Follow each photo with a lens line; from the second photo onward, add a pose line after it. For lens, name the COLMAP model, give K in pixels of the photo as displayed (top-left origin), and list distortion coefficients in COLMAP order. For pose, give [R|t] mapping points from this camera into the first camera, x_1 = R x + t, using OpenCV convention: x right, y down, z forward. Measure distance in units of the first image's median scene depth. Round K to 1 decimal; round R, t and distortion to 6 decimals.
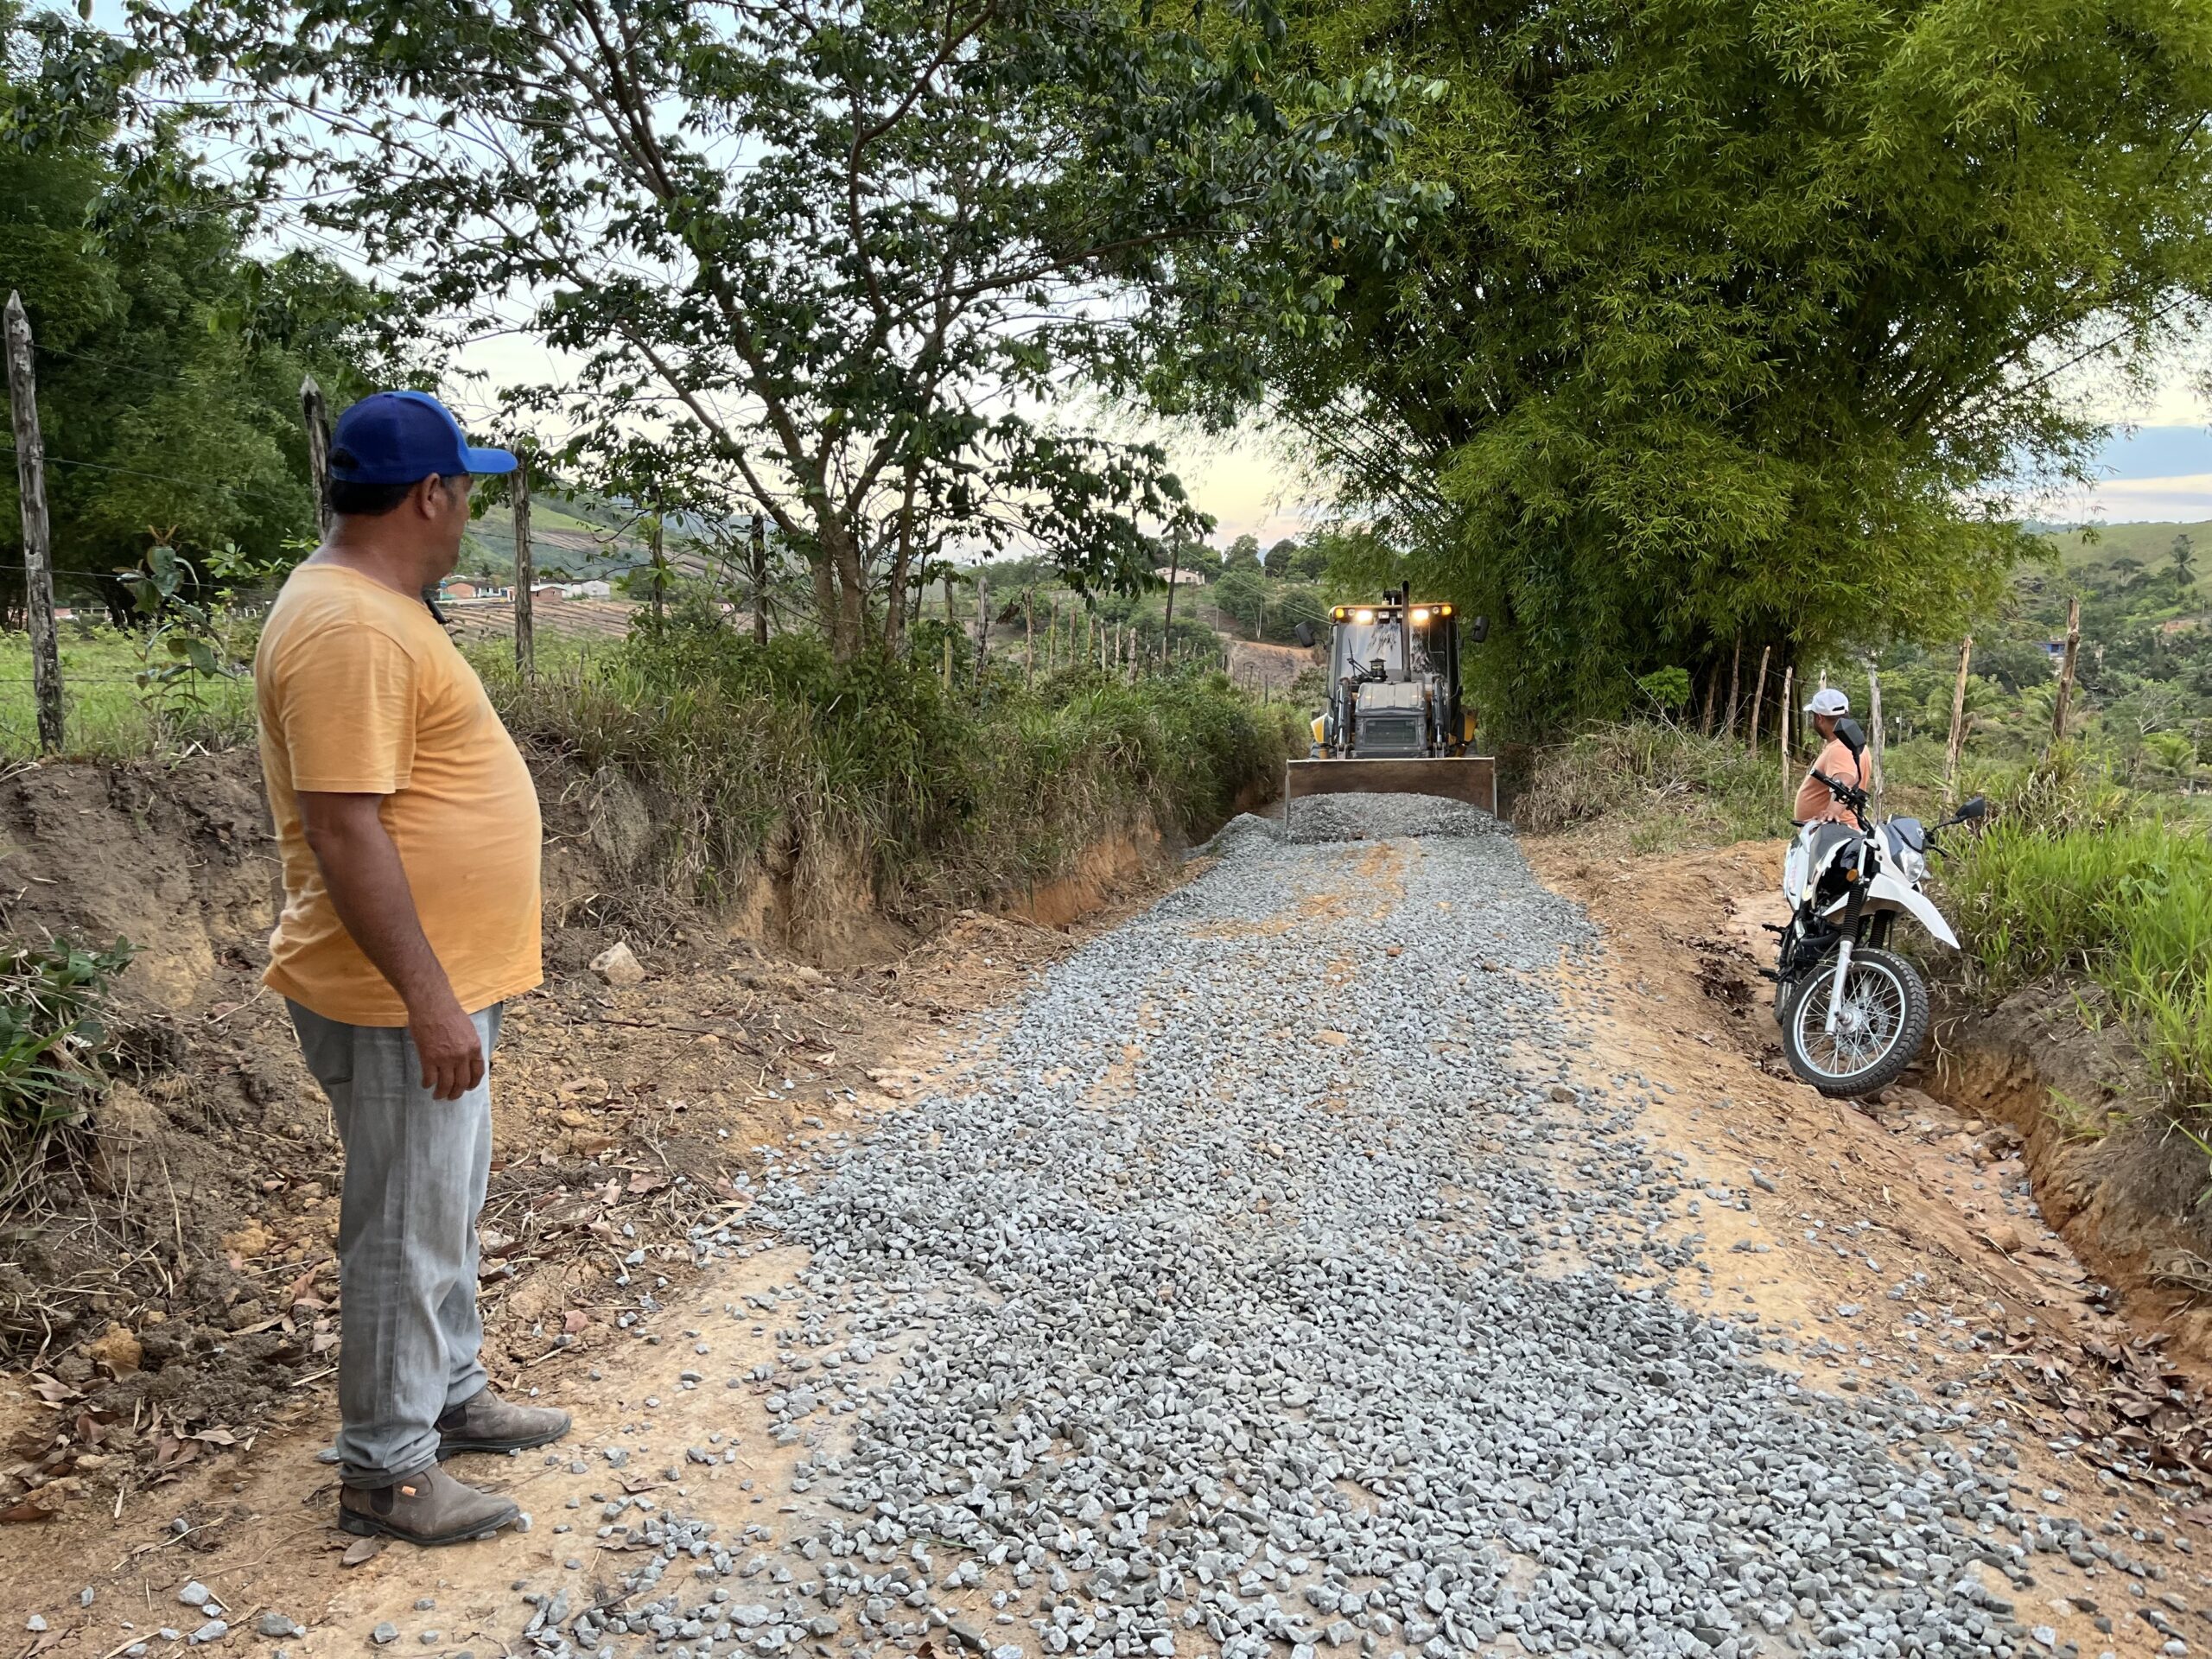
lens RADIAL K [[1641.4, 0, 1102.2], [0, 1641.4, 844.4], [0, 0, 1]] dist [0.053044, -0.059311]
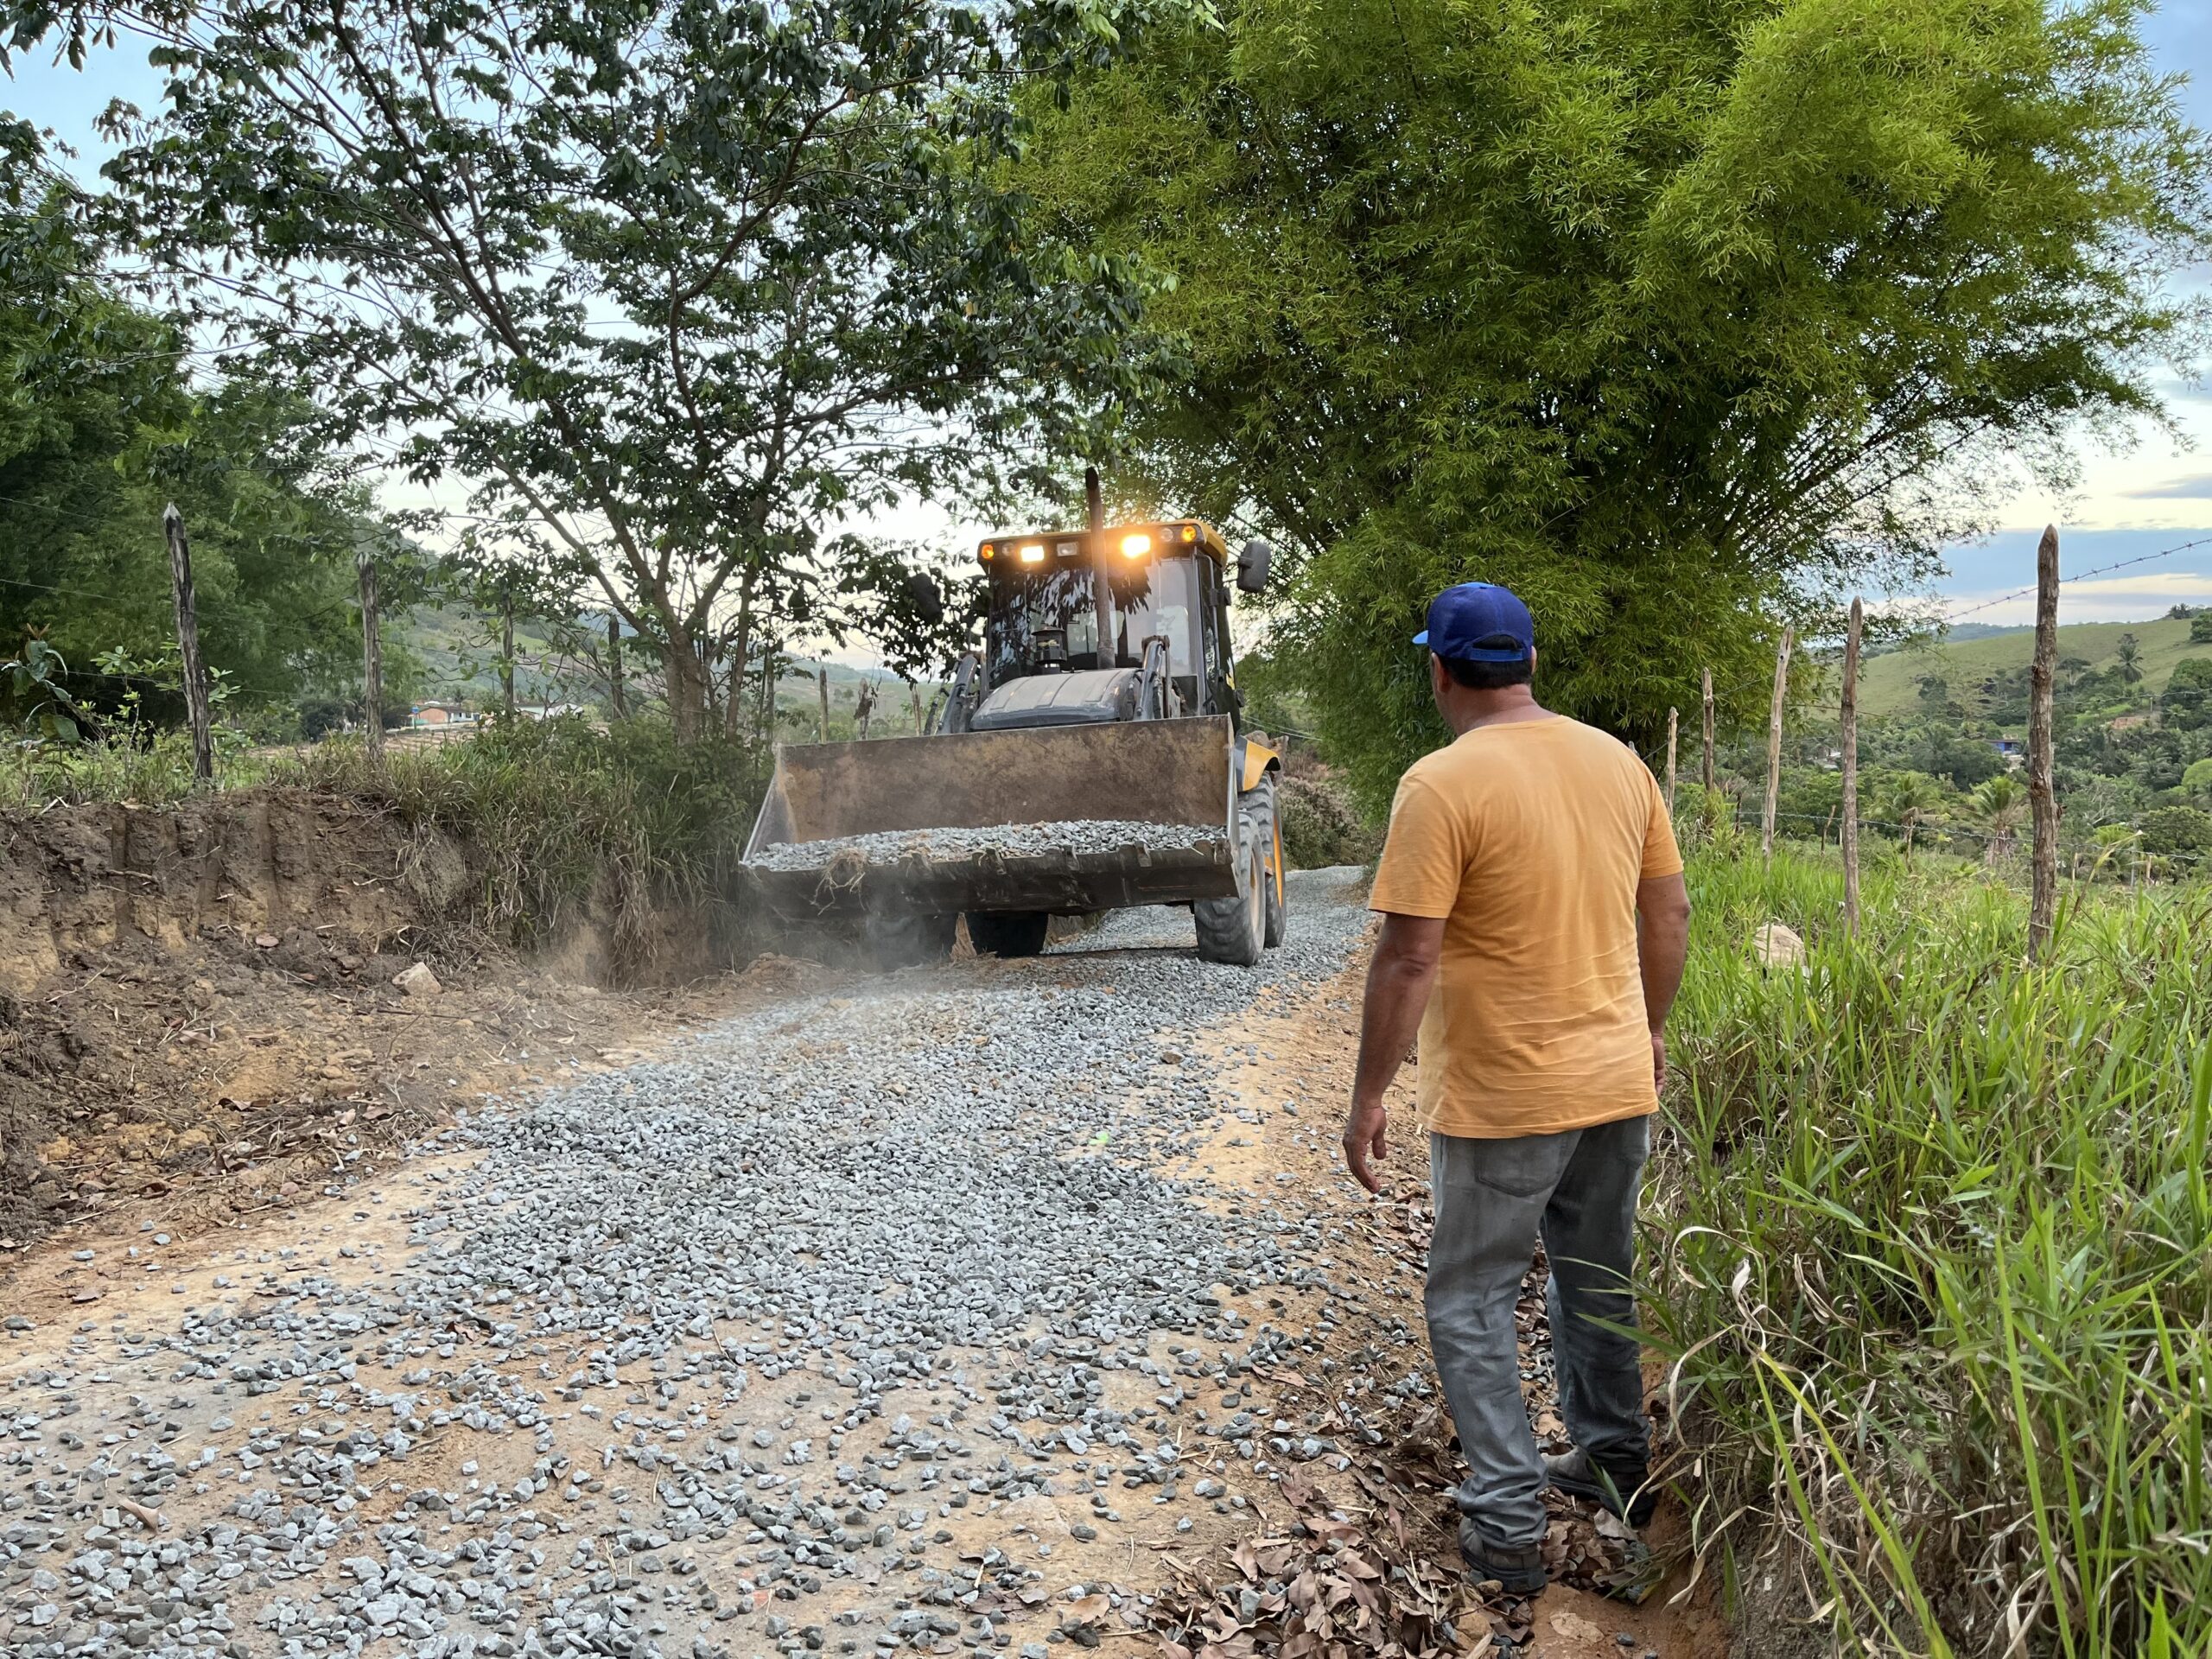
lens RADIAL K [[1652.9, 0, 1145.8], [0, 1652.9, 840.3], [0, 0, 1]] dist [0.045228, -0.052249]
pose [[0.999339, -0.018607, 0.031226, 0.262938], [0.020775, 0.997286, -0.070630, 0.088460], [-0.029827, 0.071232, 0.997014, -0.305973]]
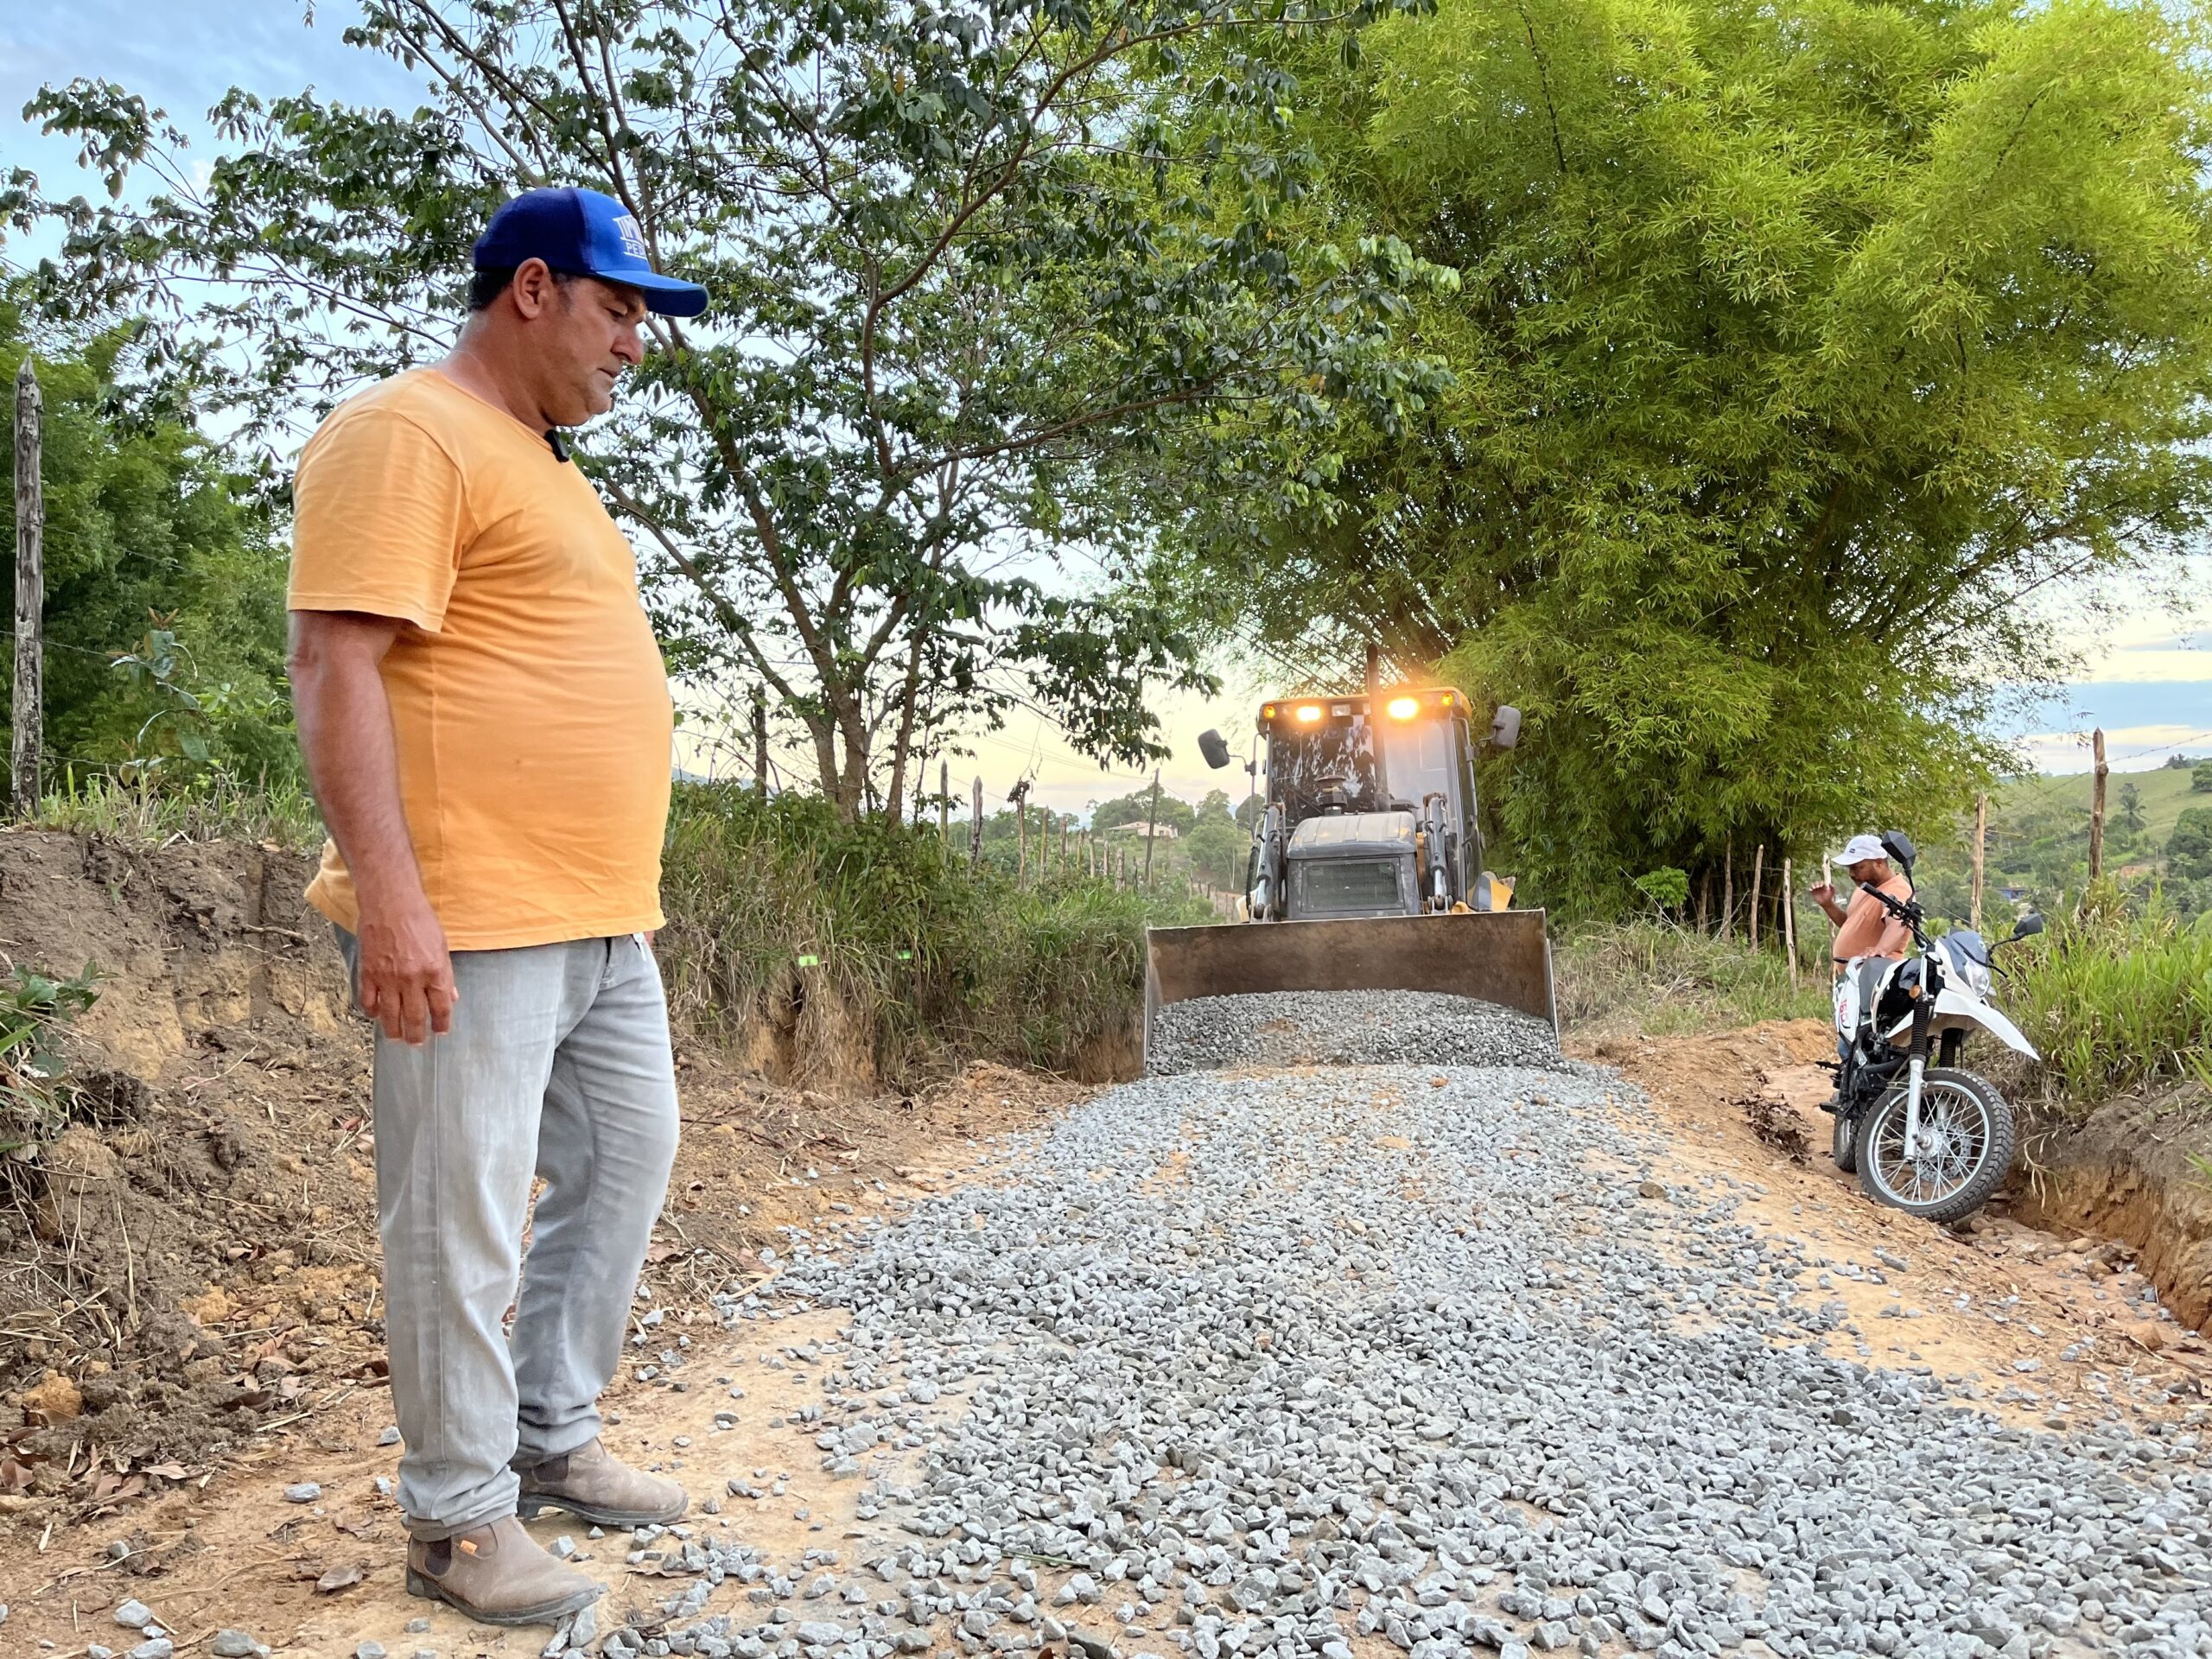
lens RADIAL K [[1641.4, 0, 1102.2], [0, 1641.4, 844.4], [0, 0, 1]] dist [0.053044, -0.059311]
pose [[0.999784, -0.012214, 0.016799, -0.047090], [0.014702, 0.987484, -0.157030, 0.119831], [-0.014671, 0.157243, 0.987451, 0.077336]]
